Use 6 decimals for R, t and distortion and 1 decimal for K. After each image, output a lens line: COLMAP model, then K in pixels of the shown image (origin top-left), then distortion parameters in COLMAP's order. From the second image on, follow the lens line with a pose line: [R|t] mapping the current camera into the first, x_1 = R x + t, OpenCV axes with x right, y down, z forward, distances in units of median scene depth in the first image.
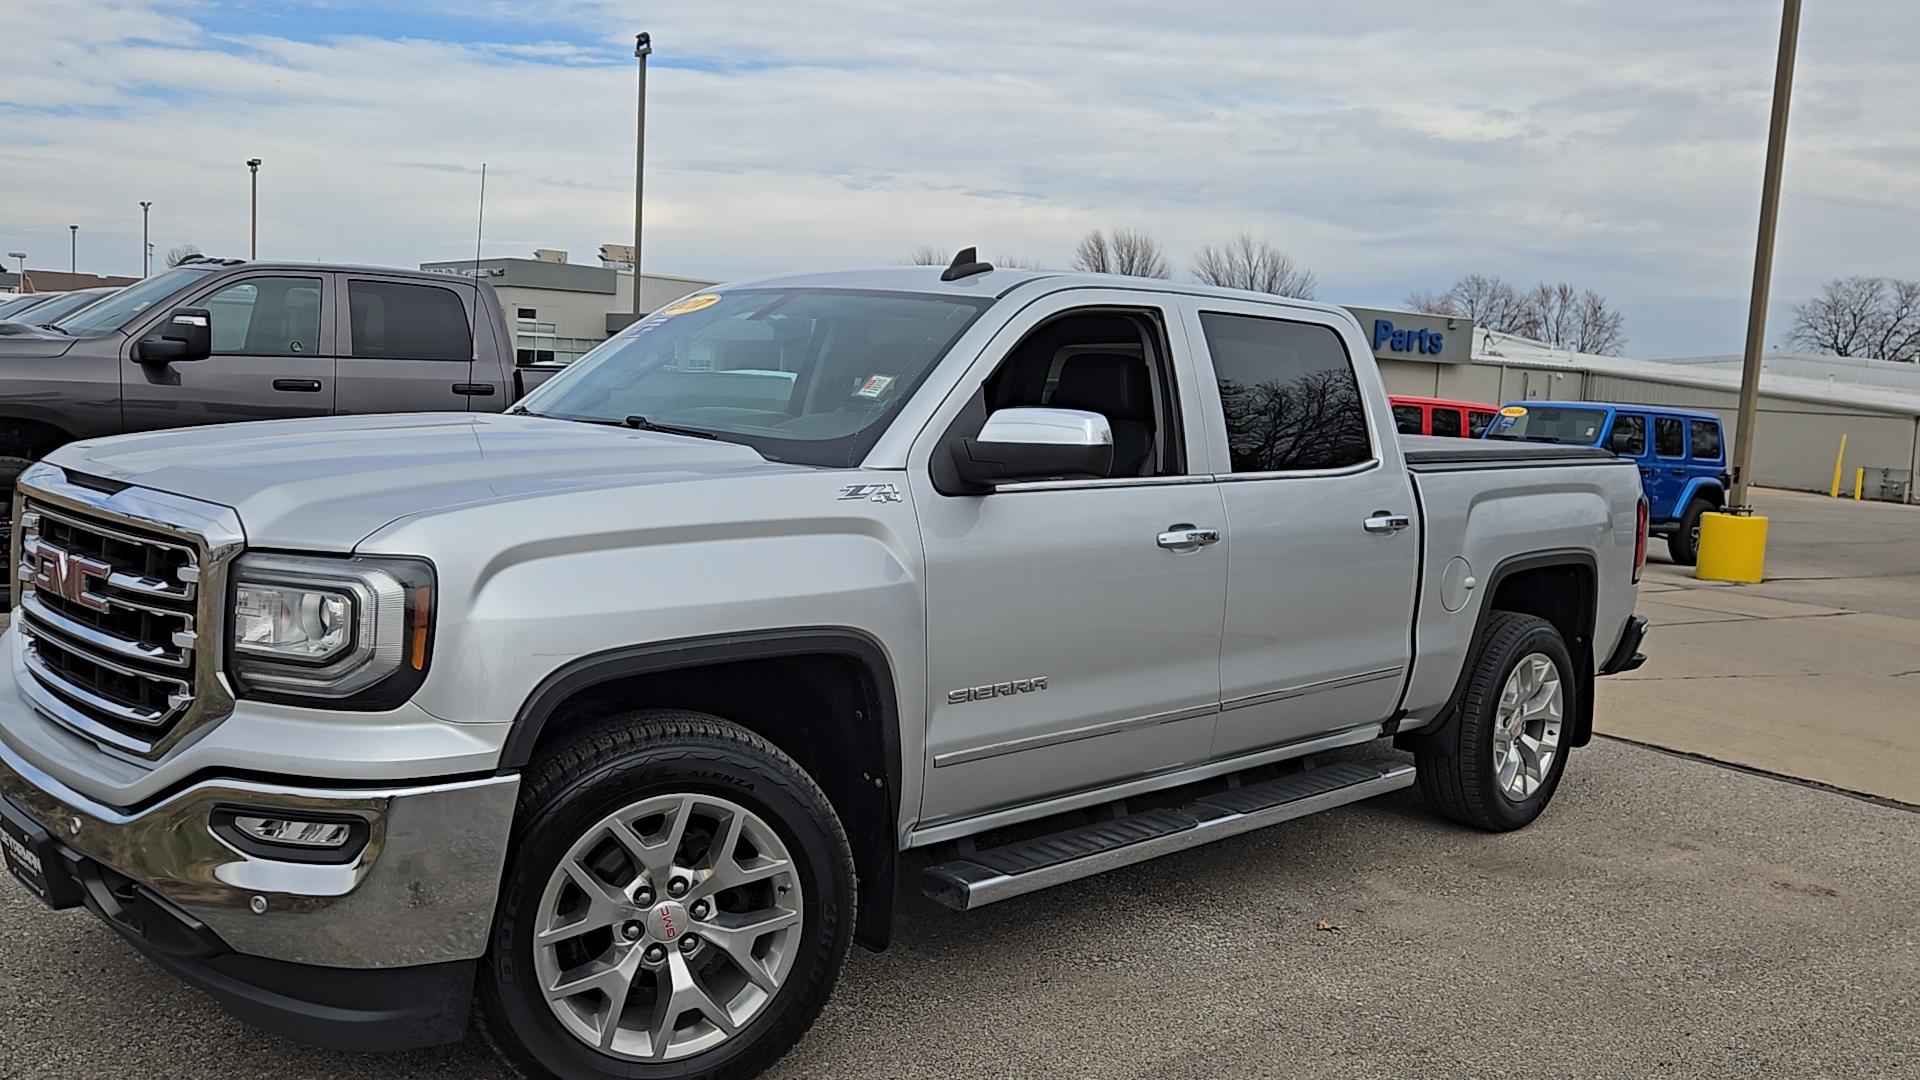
lens RADIAL K [[1609.3, 0, 954.2], [0, 1609.3, 541.0], [0, 0, 1]] dist [0.016073, -0.011001]
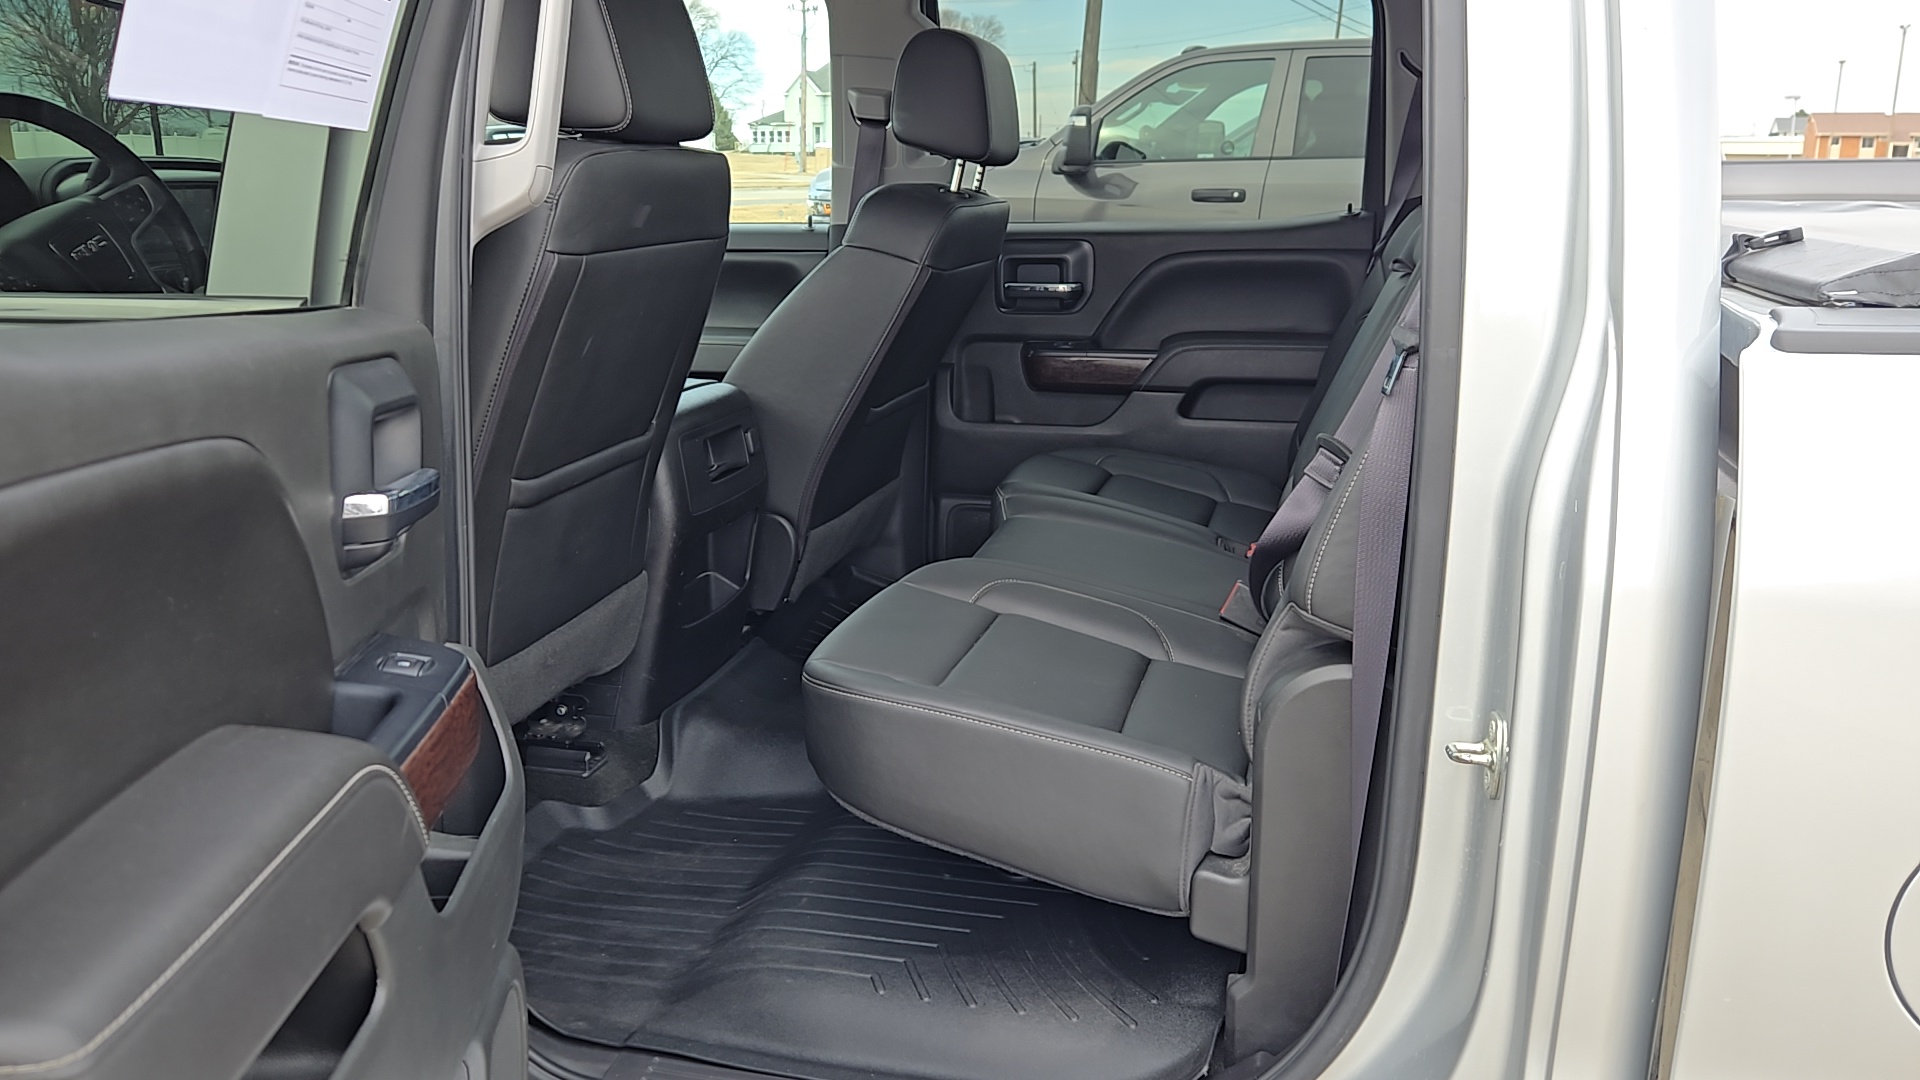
lens RADIAL K [[1609.3, 0, 945.4], [0, 1609.3, 541.8], [0, 0, 1]] dist [0.016073, -0.011001]
pose [[0.514676, 0.147349, -0.844628, 0.403290], [-0.067923, 0.989033, 0.131152, -0.041112], [0.854690, -0.010131, 0.519040, 0.846659]]
